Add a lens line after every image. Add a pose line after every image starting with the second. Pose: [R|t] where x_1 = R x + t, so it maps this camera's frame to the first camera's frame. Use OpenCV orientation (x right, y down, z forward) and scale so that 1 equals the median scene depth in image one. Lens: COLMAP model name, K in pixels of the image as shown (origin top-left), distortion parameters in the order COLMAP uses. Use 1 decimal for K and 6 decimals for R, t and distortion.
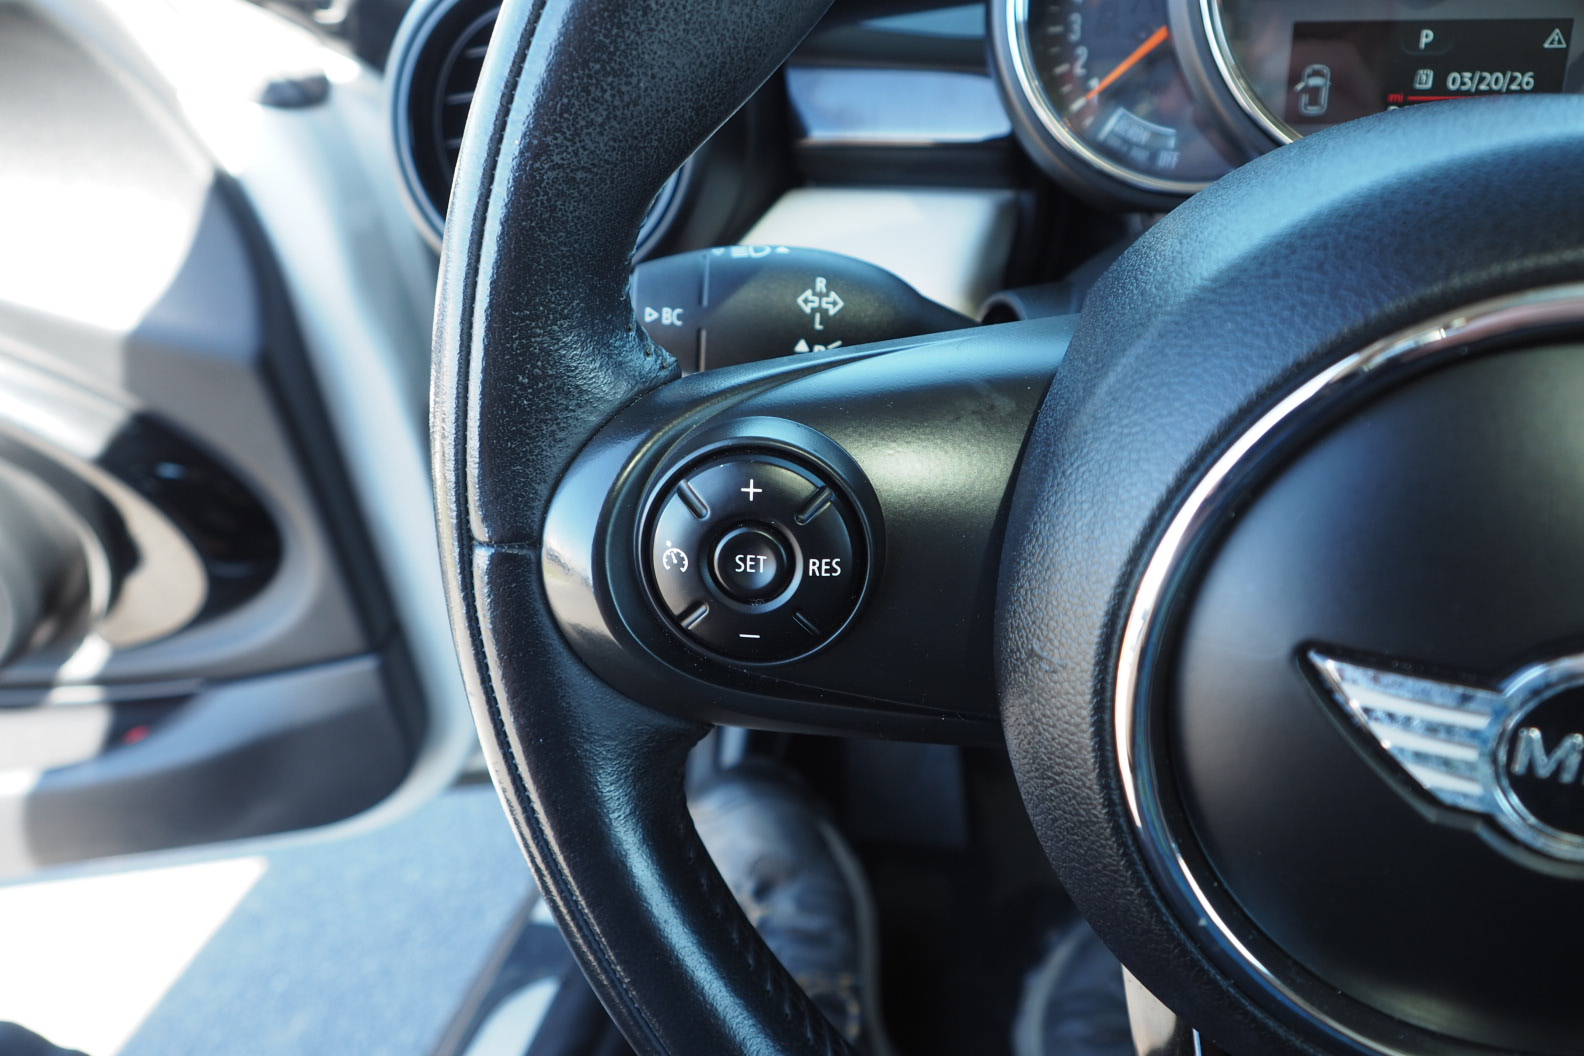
lens RADIAL K [[1104.6, 0, 793.6], [0, 1104.6, 538.8], [0, 0, 1]] dist [-0.047528, 0.007317]
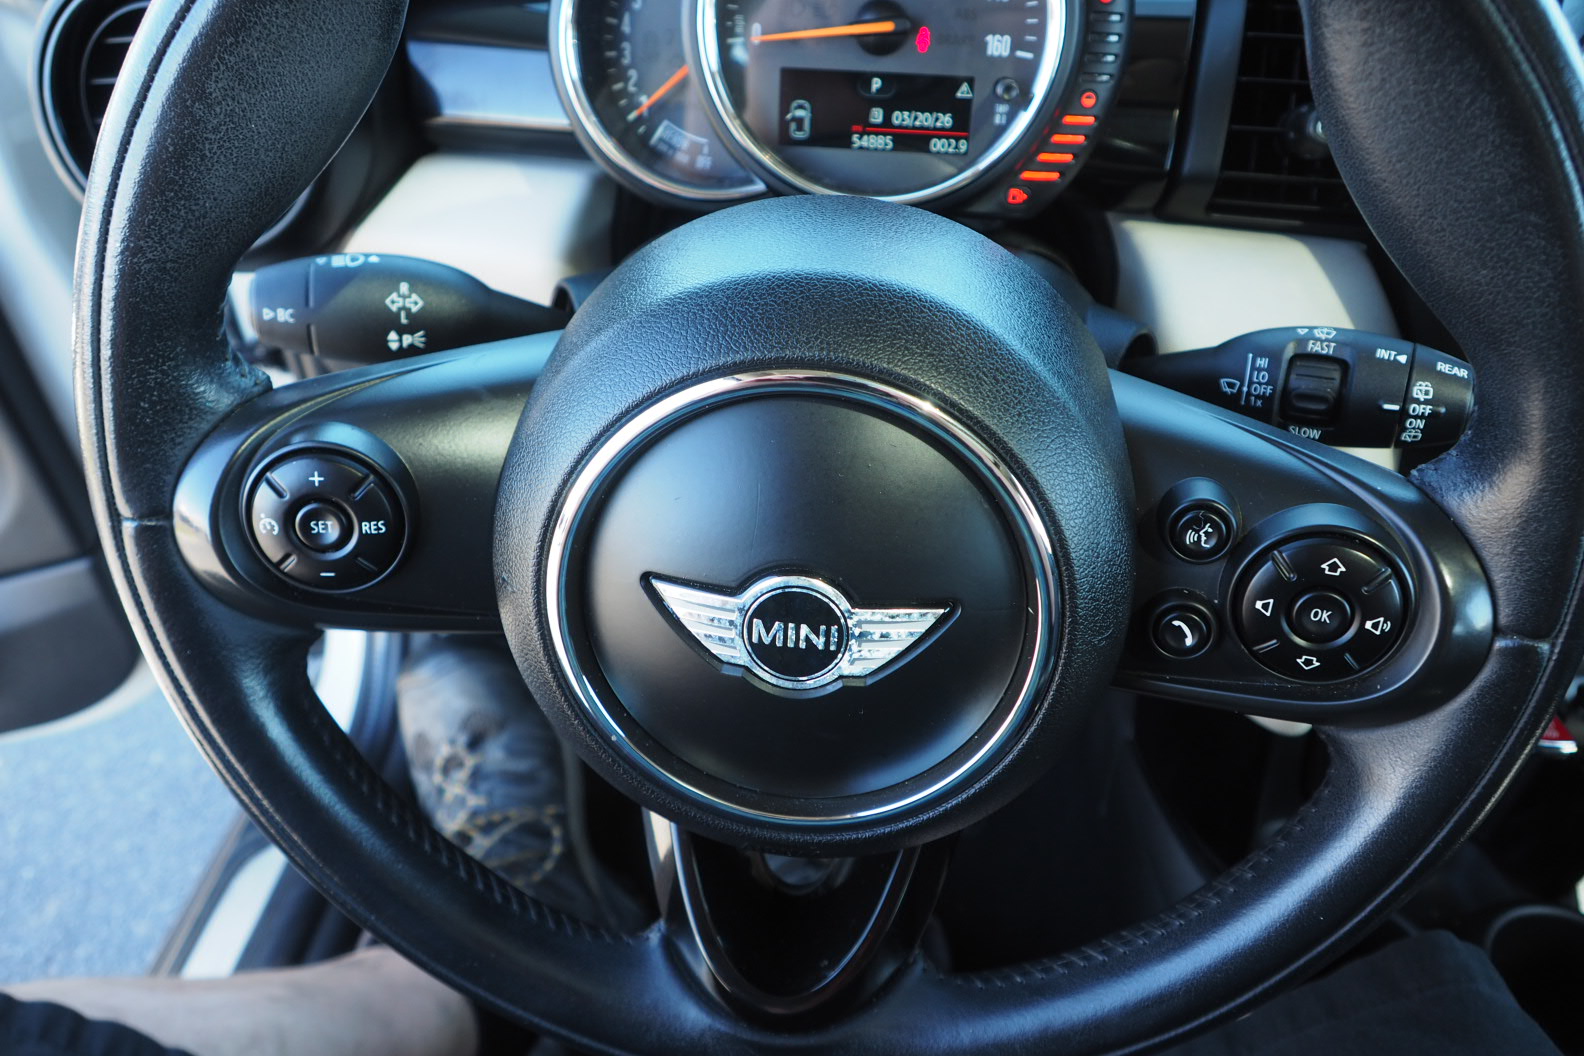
lens RADIAL K [[1104.6, 0, 798.4], [0, 1104.6, 533.0], [0, 0, 1]] dist [-0.047528, 0.007317]
pose [[0.977872, -0.051568, 0.202747, 0.203593], [0.024326, 0.990597, 0.134631, -0.107210], [-0.207784, -0.126720, 0.969932, -0.391810]]
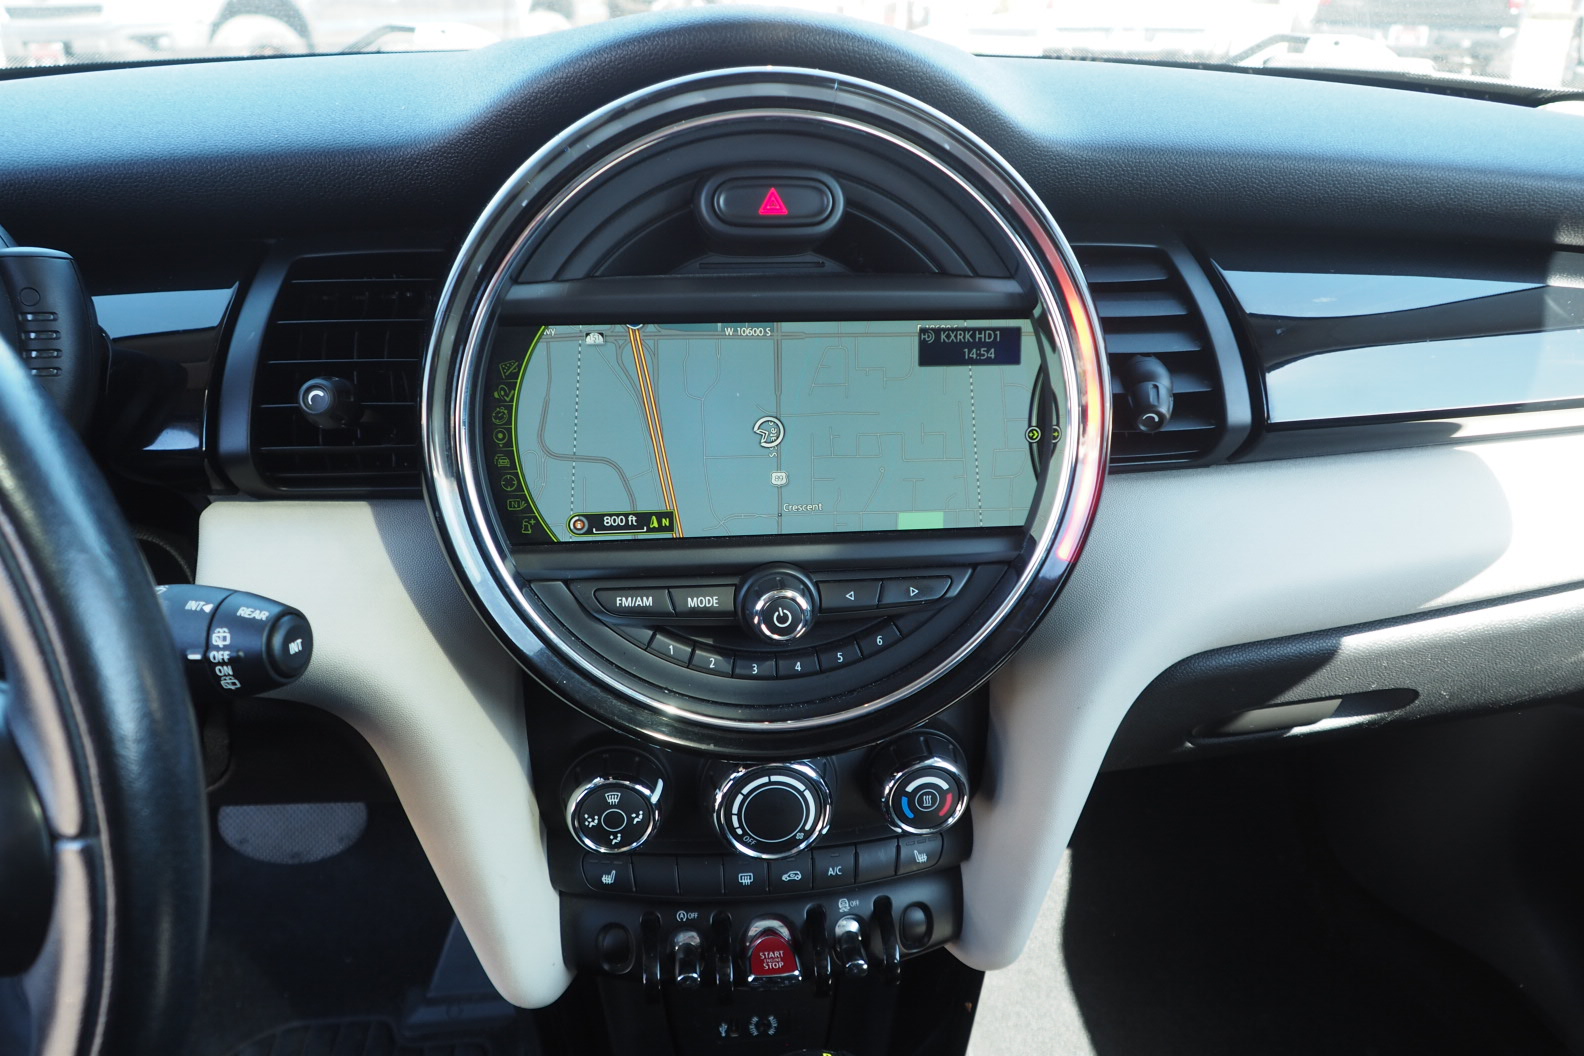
lens RADIAL K [[1104.6, 0, 795.7], [0, 1104.6, 532.2], [0, 0, 1]] dist [-0.047528, 0.007317]
pose [[0.909391, -0.086381, 0.406873, 1.207553], [0.144235, 0.982992, -0.113682, 0.027346], [-0.390133, 0.162067, 0.906383, -0.699023]]
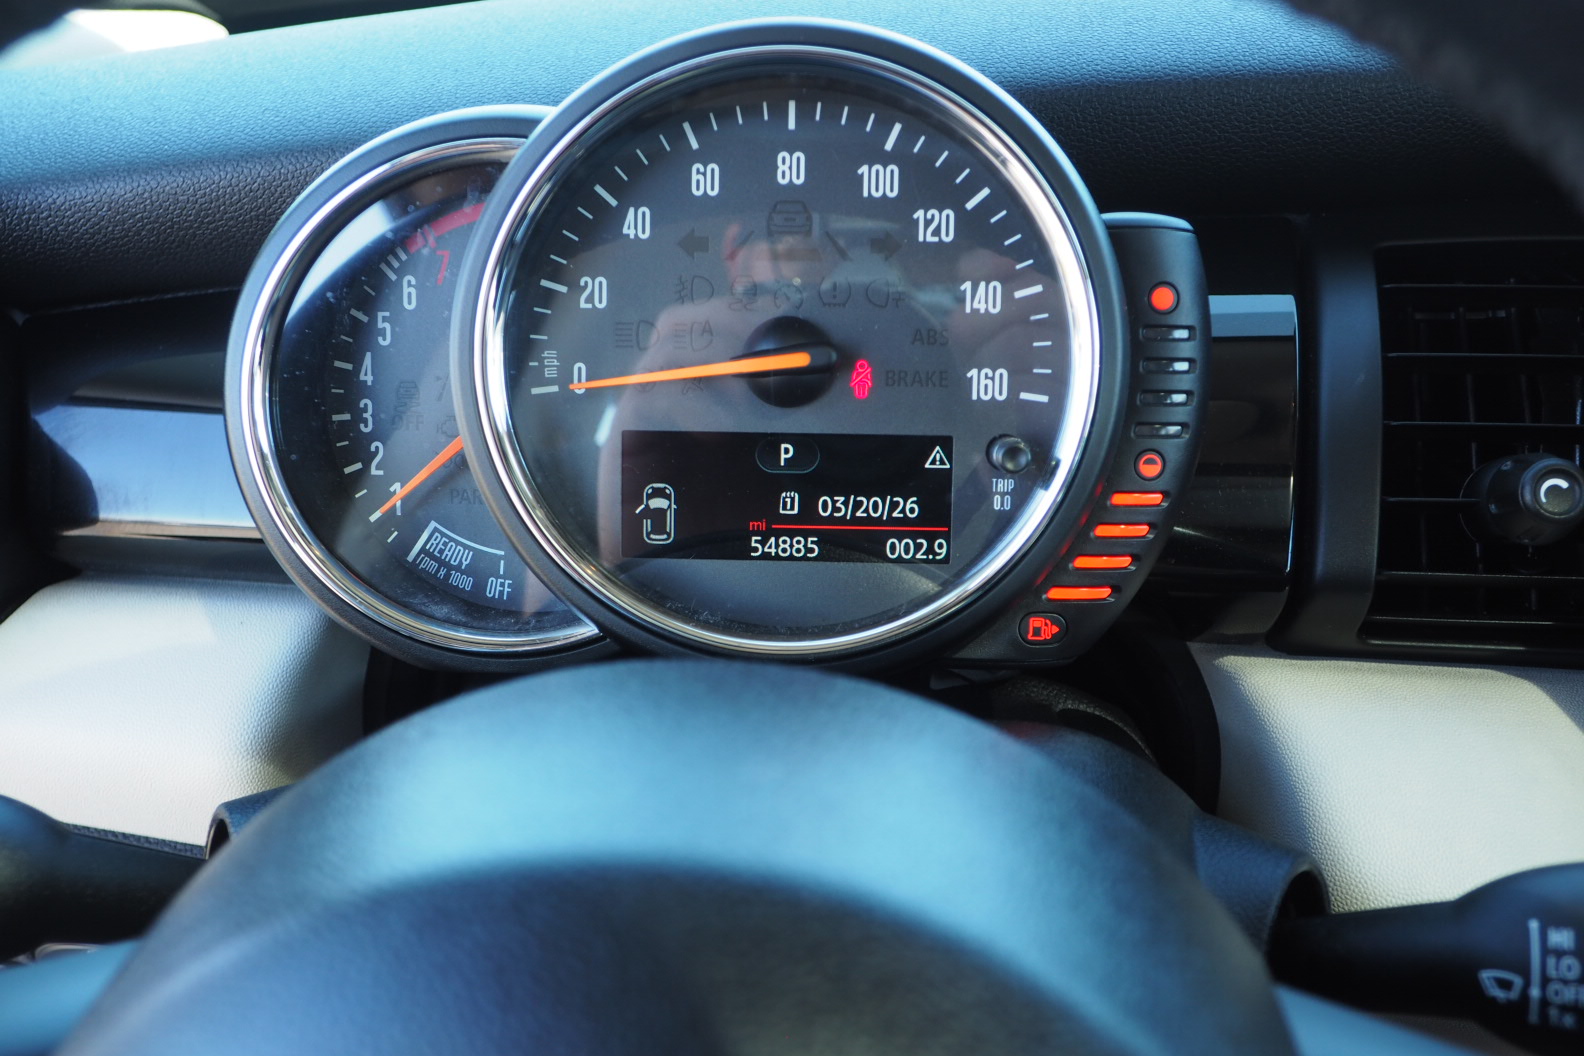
lens RADIAL K [[1527.7, 0, 783.0], [0, 1527.7, 523.0], [0, 0, 1]] dist [-0.022728, 0.000000]
pose [[0.969864, -0.008016, 0.243516, 0.337285], [0.060620, 0.975969, -0.209308, -0.196589], [-0.235986, 0.217763, 0.947043, -0.042302]]
